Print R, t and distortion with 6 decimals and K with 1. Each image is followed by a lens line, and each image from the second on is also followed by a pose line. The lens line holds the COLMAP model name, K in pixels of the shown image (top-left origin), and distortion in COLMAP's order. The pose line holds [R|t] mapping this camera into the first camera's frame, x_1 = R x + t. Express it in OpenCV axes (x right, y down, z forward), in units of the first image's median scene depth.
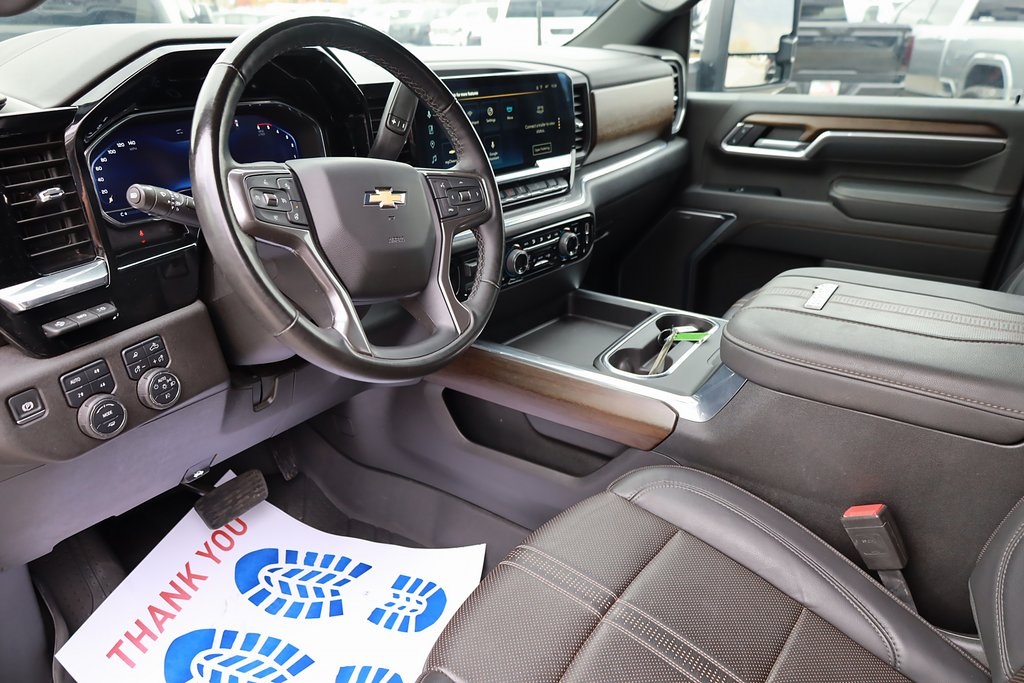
lens RADIAL K [[714.1, 0, 526.7], [0, 714.1, 338.2], [0, 0, 1]] dist [0.001685, -0.010749]
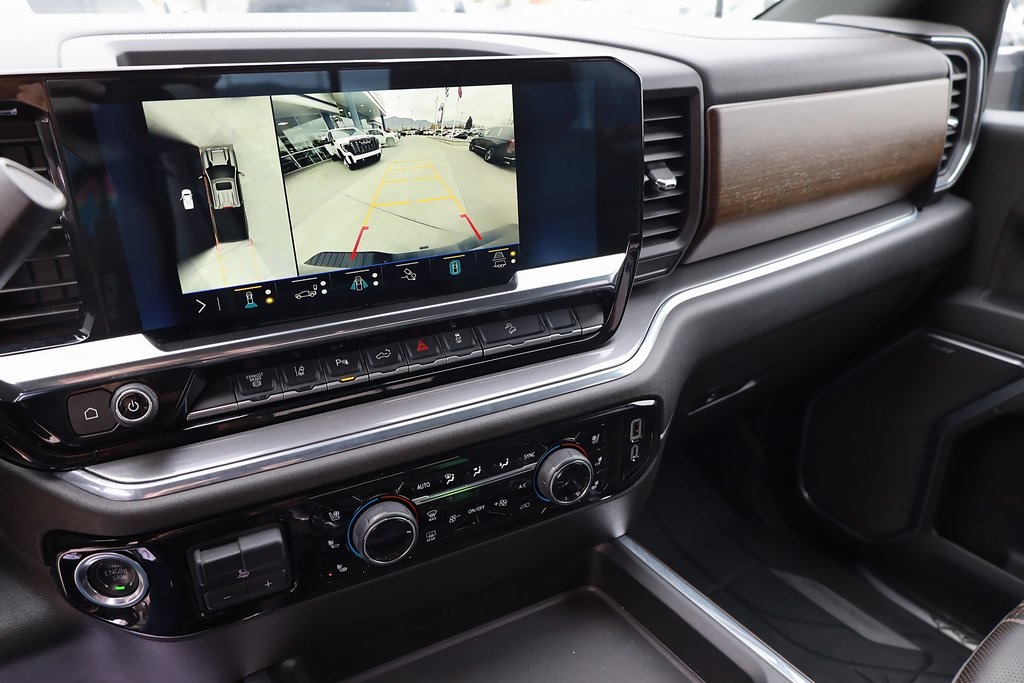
lens RADIAL K [[714.1, 0, 518.0], [0, 714.1, 339.8], [0, 0, 1]] dist [0.001685, -0.010749]
pose [[0.929323, 0.148226, -0.338212, 0.142146], [-0.145958, 0.988764, 0.032283, -0.192406], [0.339197, 0.019364, 0.940516, 0.527144]]
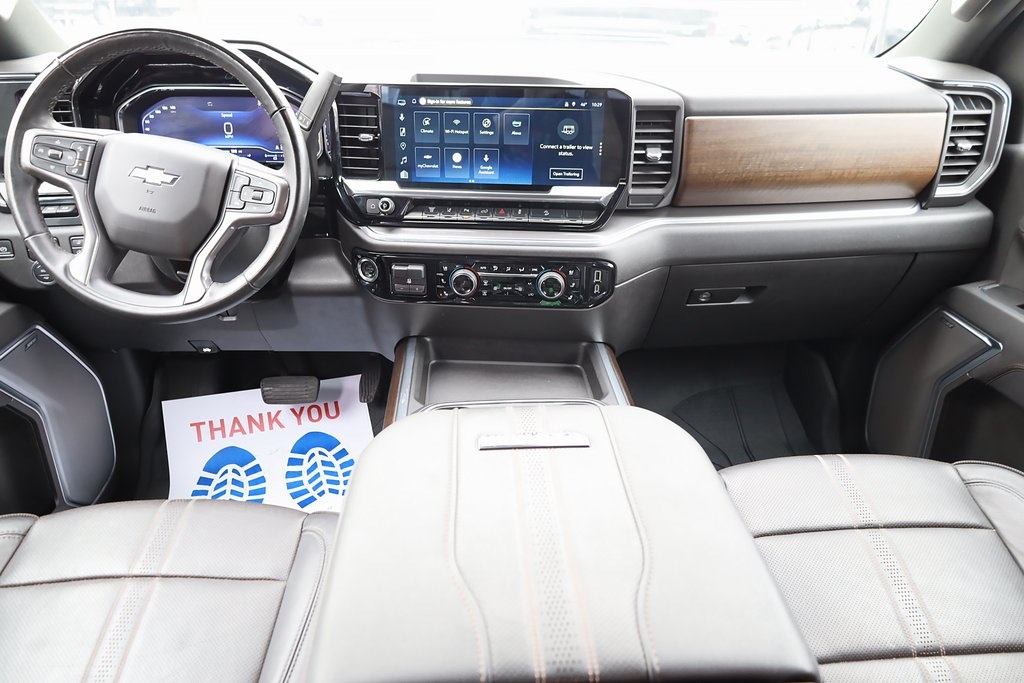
lens RADIAL K [[714.1, 0, 507.6], [0, 714.1, 345.6], [0, 0, 1]] dist [0.001685, -0.010749]
pose [[0.596532, 0.362810, -0.715904, 0.600961], [-0.329628, 0.924042, 0.193626, -0.189138], [0.731775, 0.120478, 0.670813, 0.334392]]
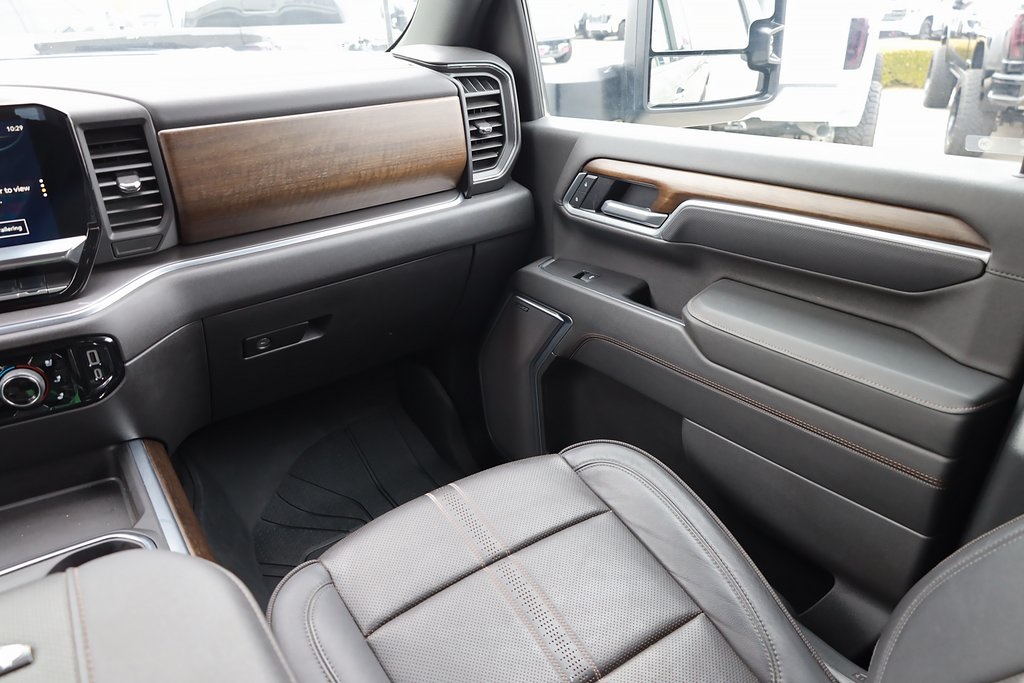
lens RADIAL K [[714.1, 0, 518.0], [0, 714.1, 340.2], [0, 0, 1]] dist [0.001685, -0.010749]
pose [[0.930729, 0.124139, -0.343995, 0.581186], [-0.118078, 0.992254, 0.038601, -0.215998], [0.346122, 0.004692, 0.938178, 0.504711]]
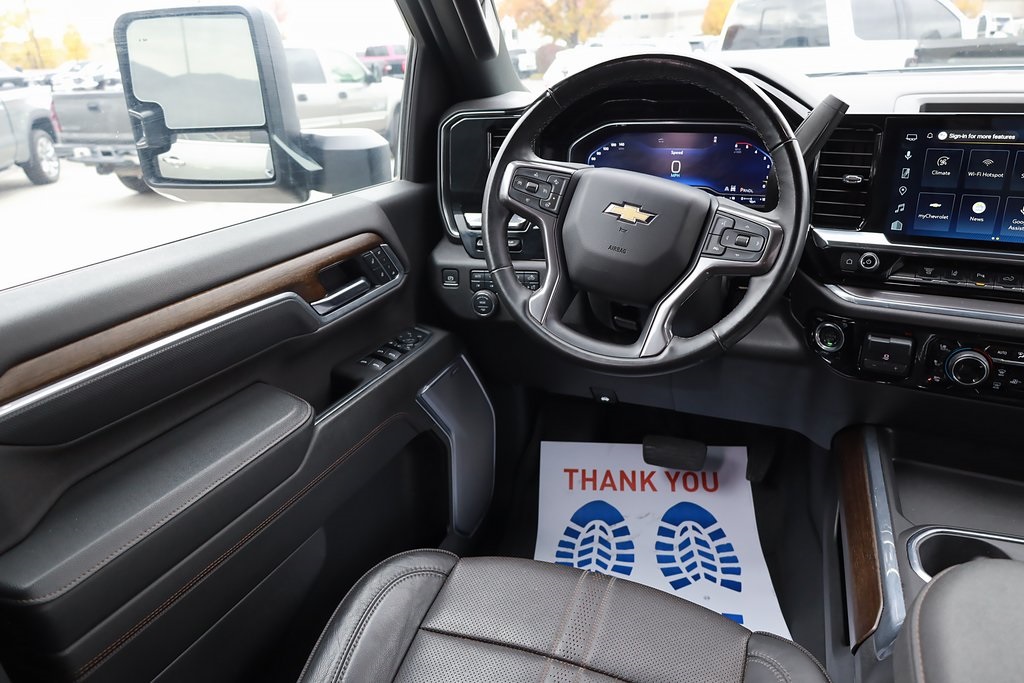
lens RADIAL K [[714.1, 0, 501.1], [0, 714.1, 345.4], [0, 0, 1]] dist [0.001685, -0.010749]
pose [[0.195960, 0.363197, -0.910872, 0.447868], [-0.353033, 0.892727, 0.280012, -0.132168], [0.914859, 0.266696, 0.303160, 0.272113]]
